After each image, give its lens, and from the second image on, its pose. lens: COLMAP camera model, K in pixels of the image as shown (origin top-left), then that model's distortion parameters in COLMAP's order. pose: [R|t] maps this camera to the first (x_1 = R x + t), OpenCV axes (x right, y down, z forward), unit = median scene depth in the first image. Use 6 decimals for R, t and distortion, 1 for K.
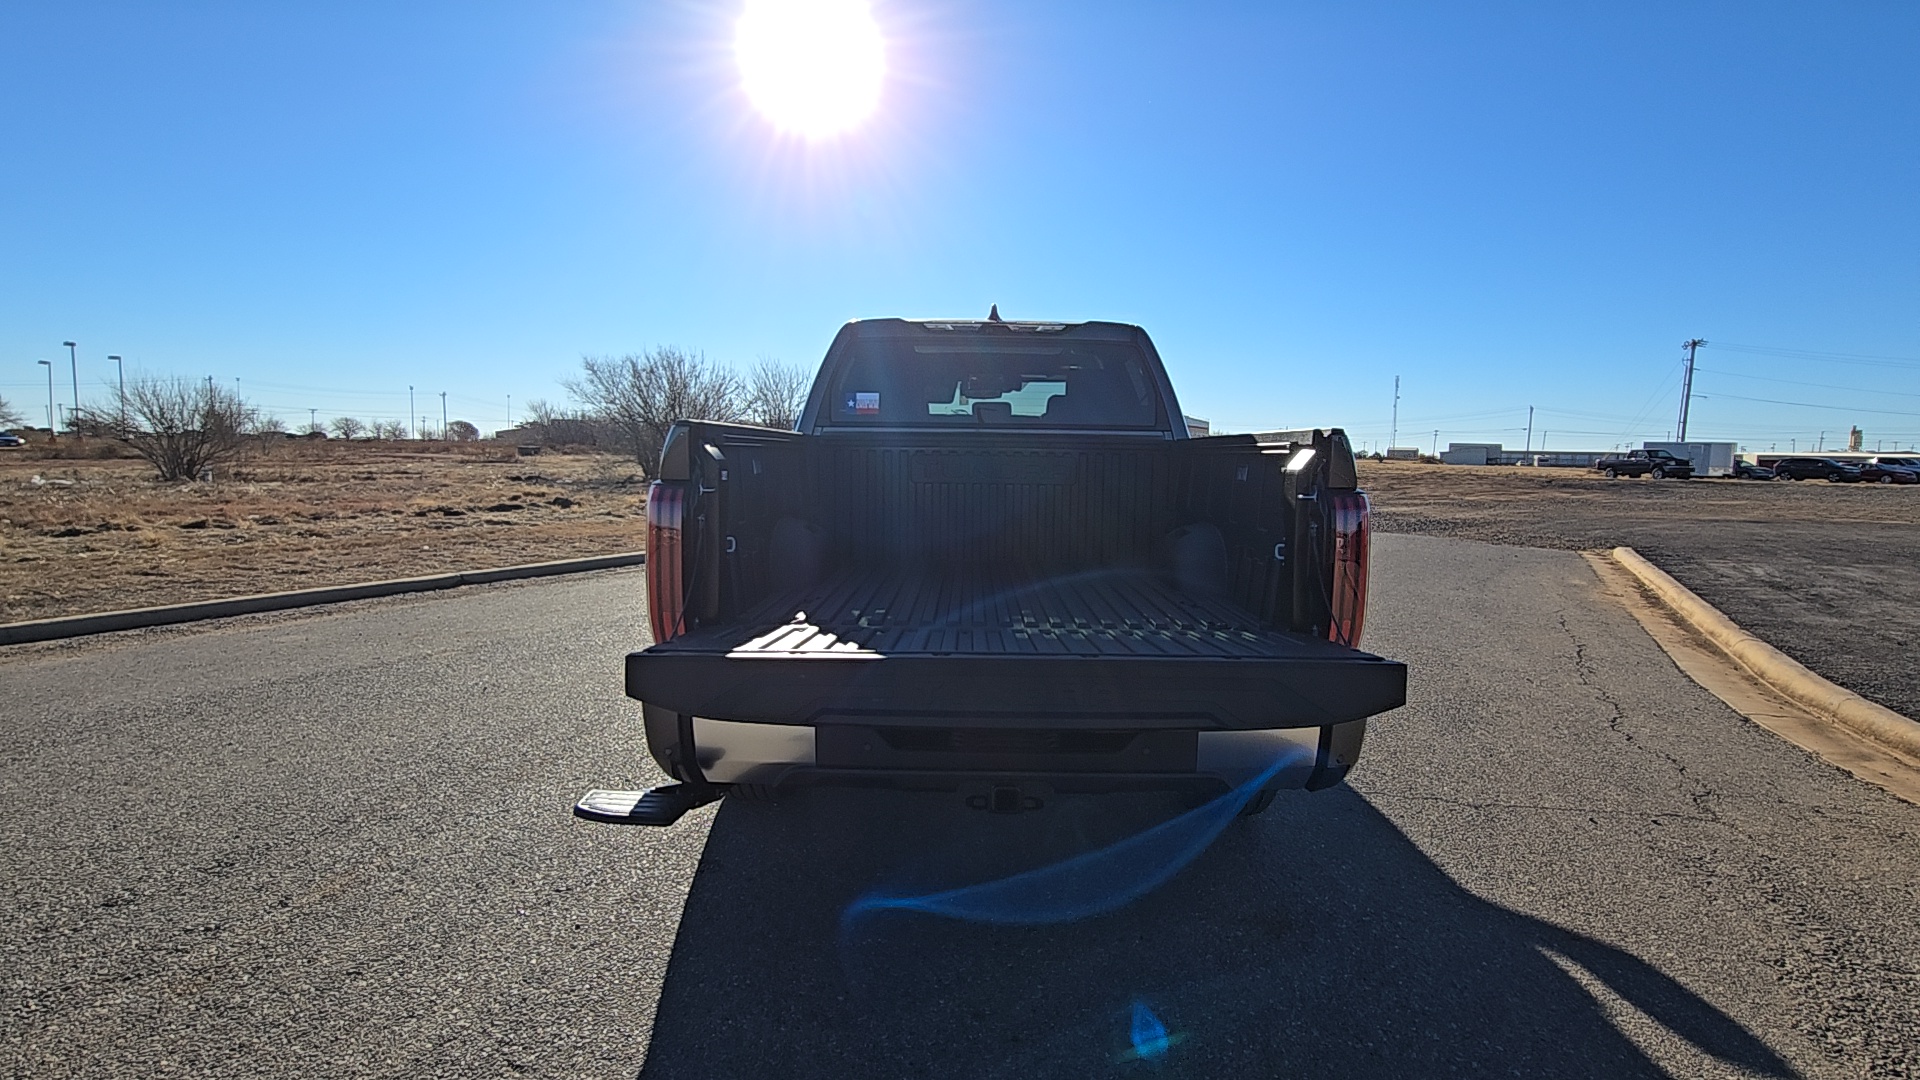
lens RADIAL K [[982.9, 0, 936.1], [0, 982.9, 568.7], [0, 0, 1]] dist [0.003481, 0.000775]
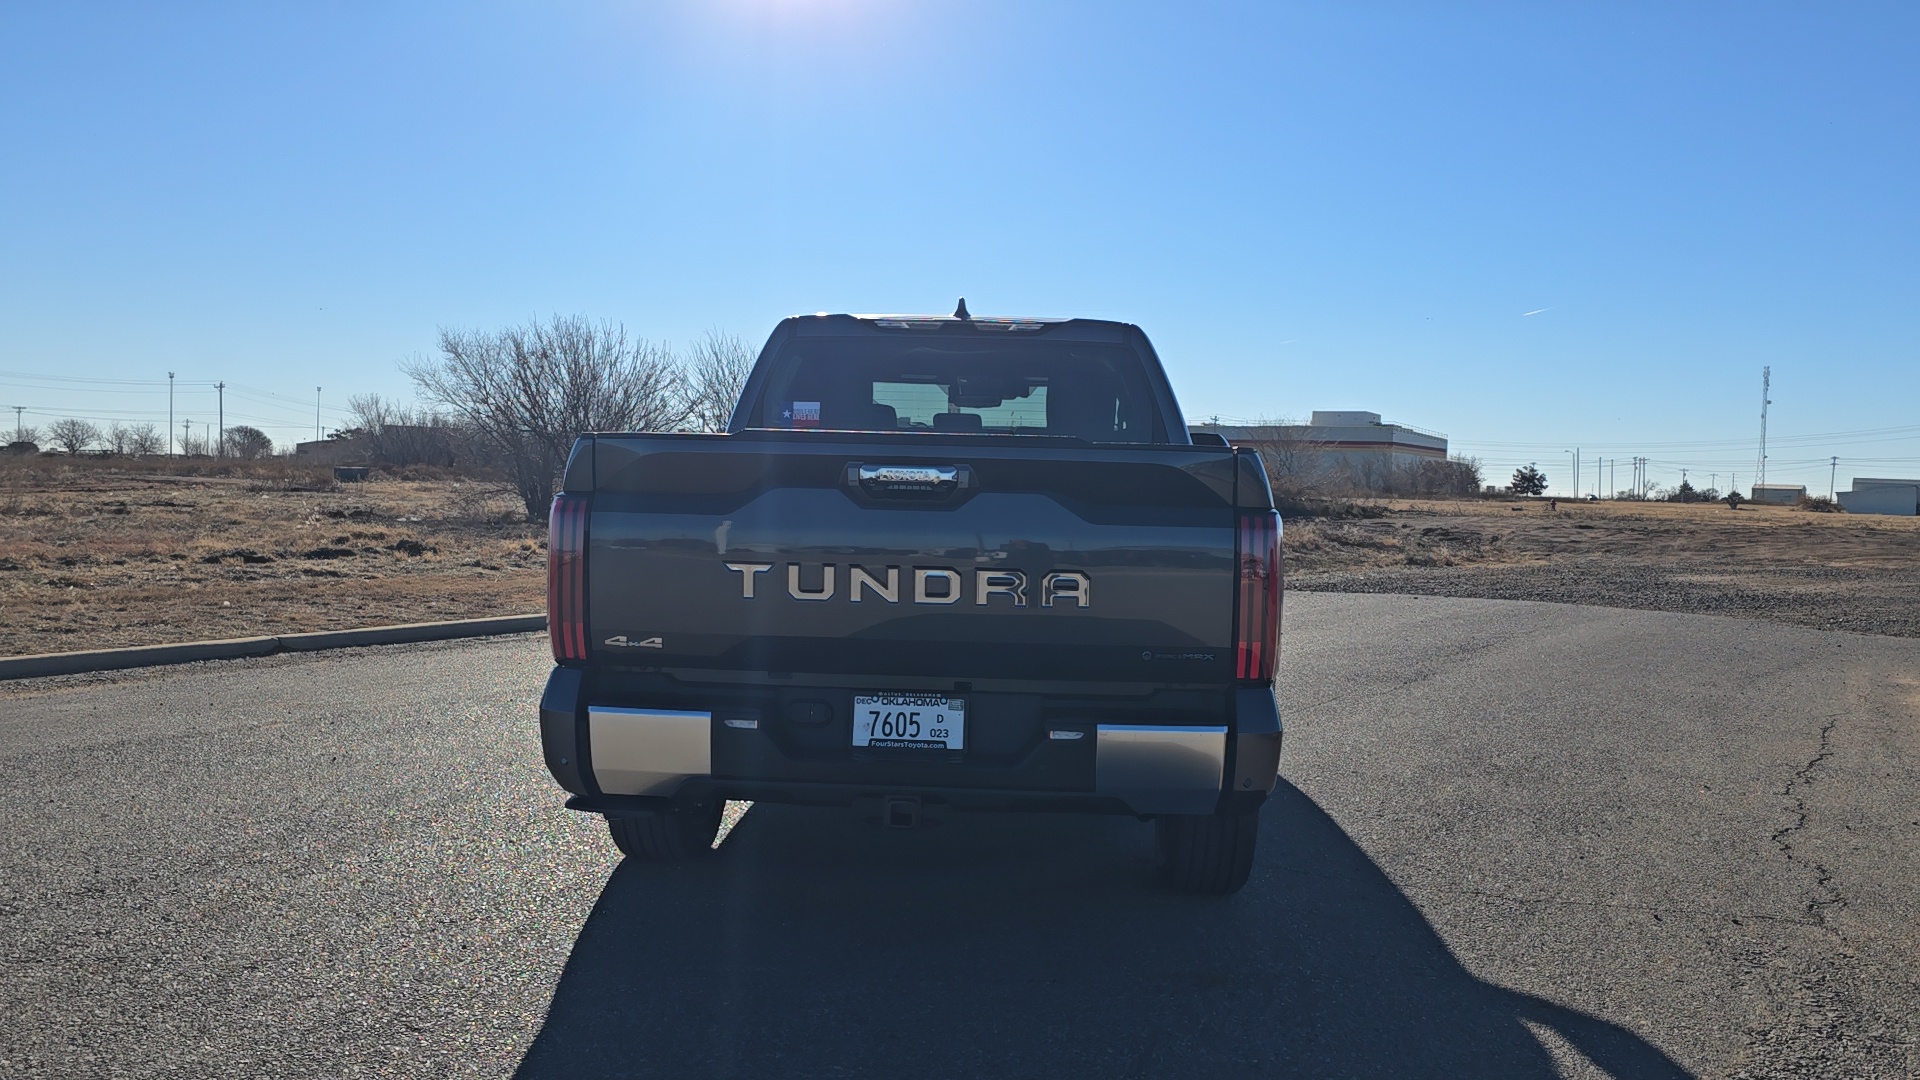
lens RADIAL K [[1616.5, 0, 961.7], [0, 1616.5, 534.6], [0, 0, 1]] dist [-0.012522, 0.034467]
pose [[0.999684, 0.010844, -0.022700, 0.053264], [-0.012768, 0.996176, -0.086427, 0.029652], [0.021676, 0.086690, 0.996000, -0.205528]]
